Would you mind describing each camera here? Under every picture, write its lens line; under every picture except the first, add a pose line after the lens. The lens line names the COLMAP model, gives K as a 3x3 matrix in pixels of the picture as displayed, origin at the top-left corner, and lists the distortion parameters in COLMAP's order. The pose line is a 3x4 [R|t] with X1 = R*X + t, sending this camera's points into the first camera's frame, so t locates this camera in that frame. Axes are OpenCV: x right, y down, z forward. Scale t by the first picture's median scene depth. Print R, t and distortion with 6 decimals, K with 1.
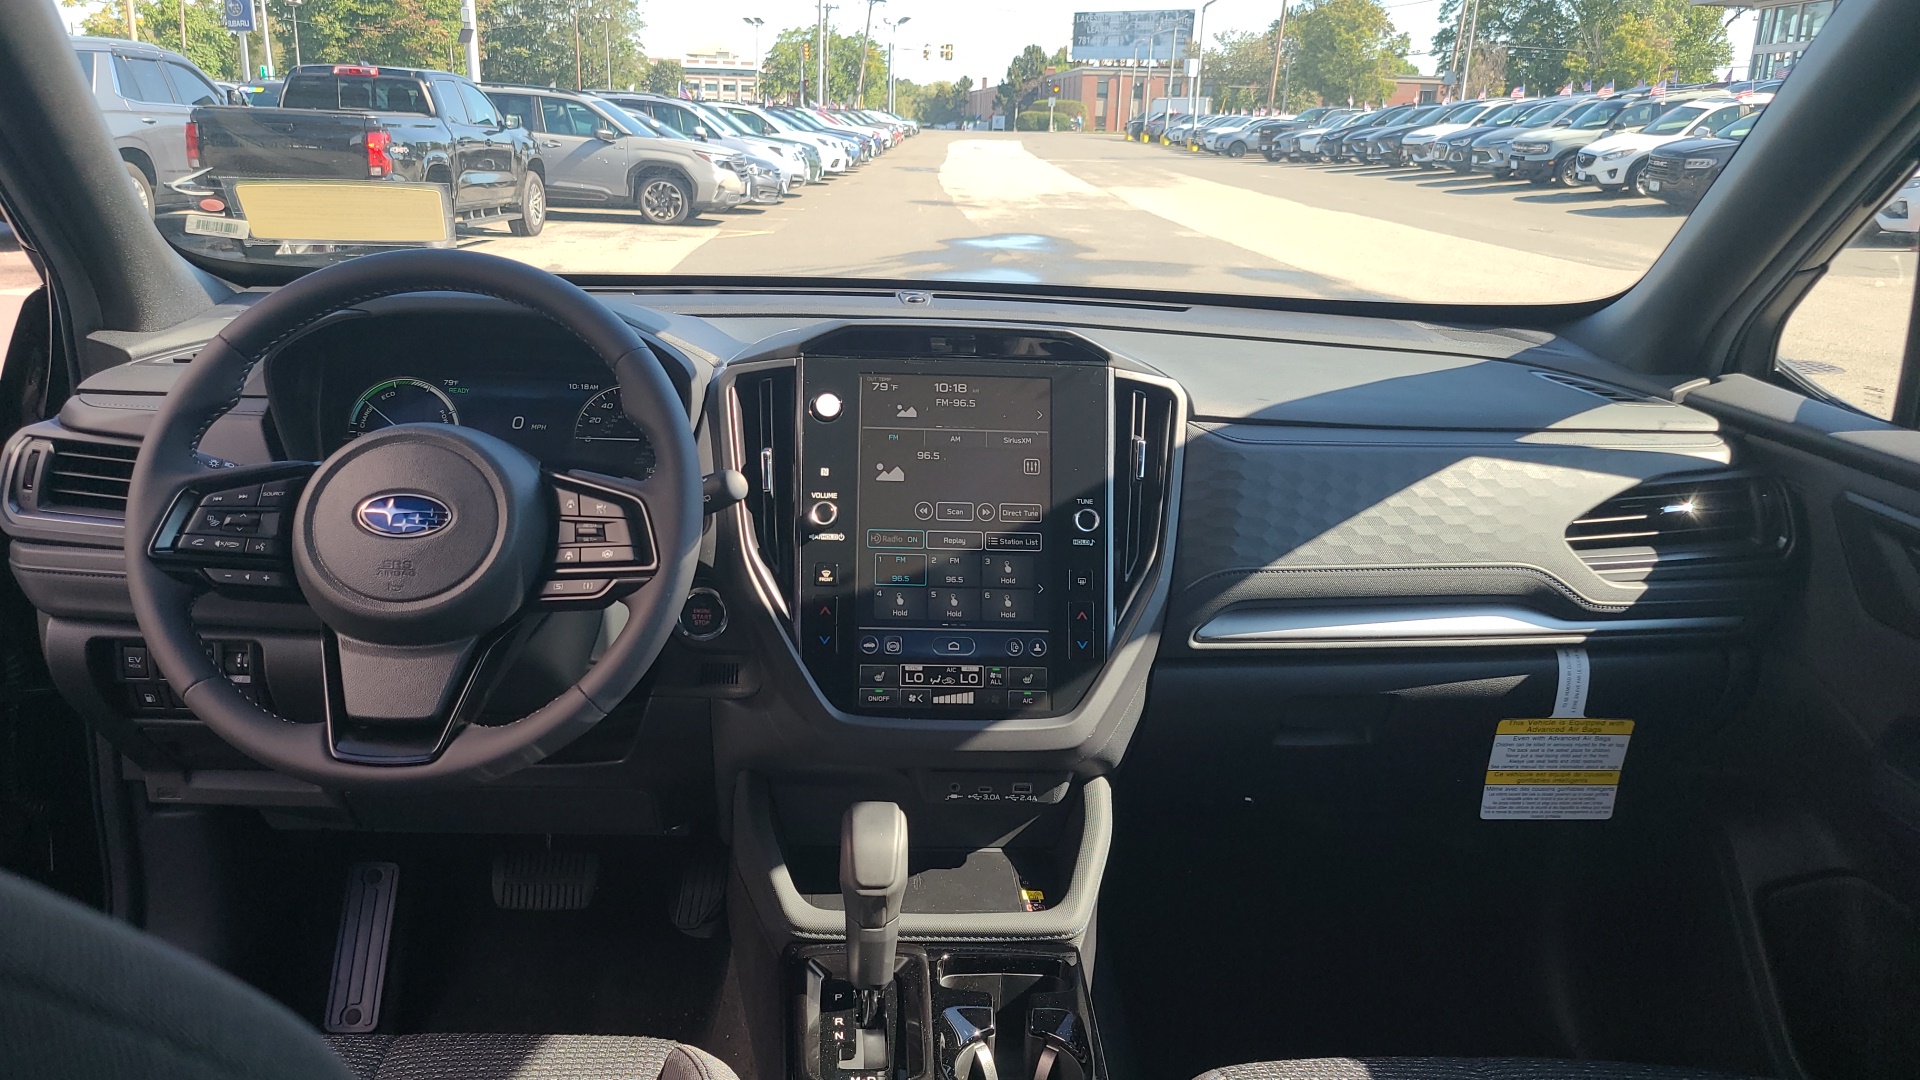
lens RADIAL K [[1446.9, 0, 928.5], [0, 1446.9, 506.4], [0, 0, 1]] dist [0.065111, -0.046362]
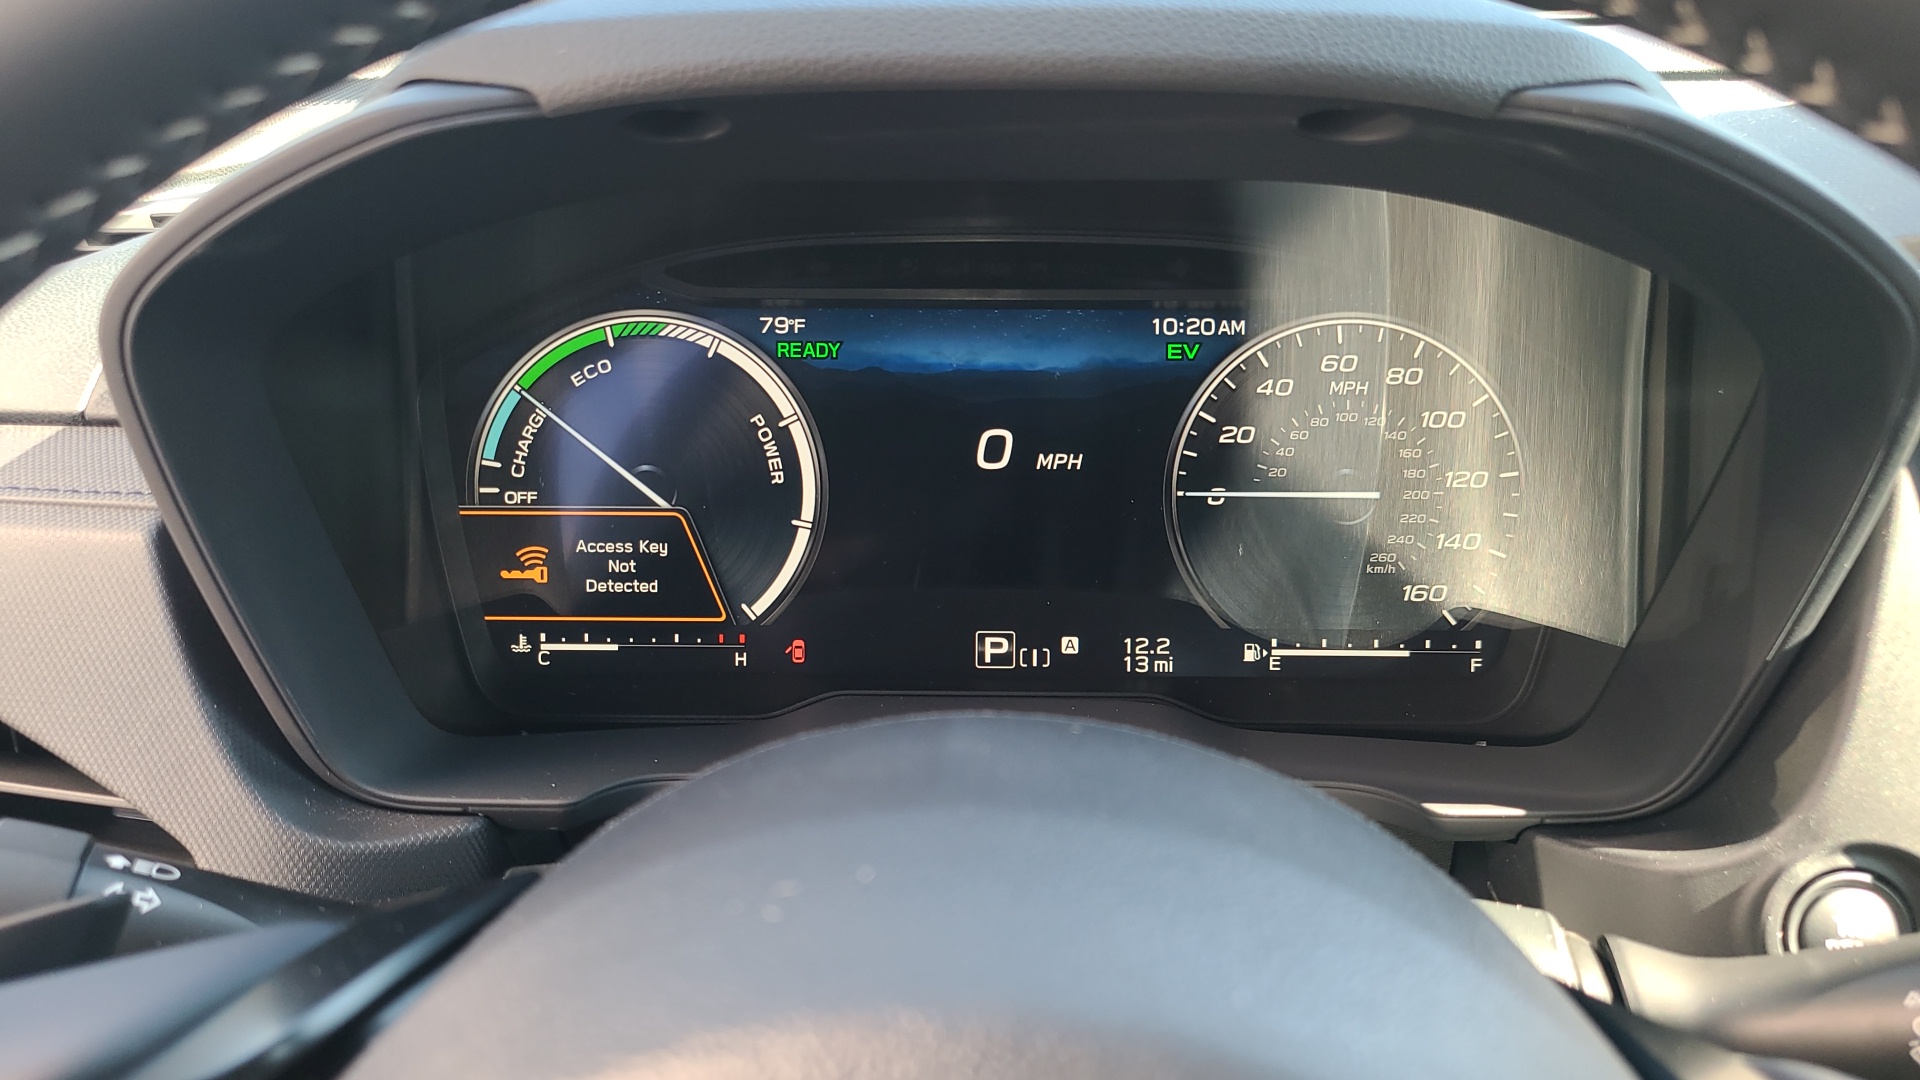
lens RADIAL K [[1446.9, 0, 948.0], [0, 1446.9, 533.4], [0, 0, 1]] dist [0.065111, -0.046362]
pose [[0.996735, -0.003670, -0.080663, -0.267487], [0.015428, 0.989218, 0.145634, -0.085596], [0.079258, -0.146403, 0.986045, 0.688794]]
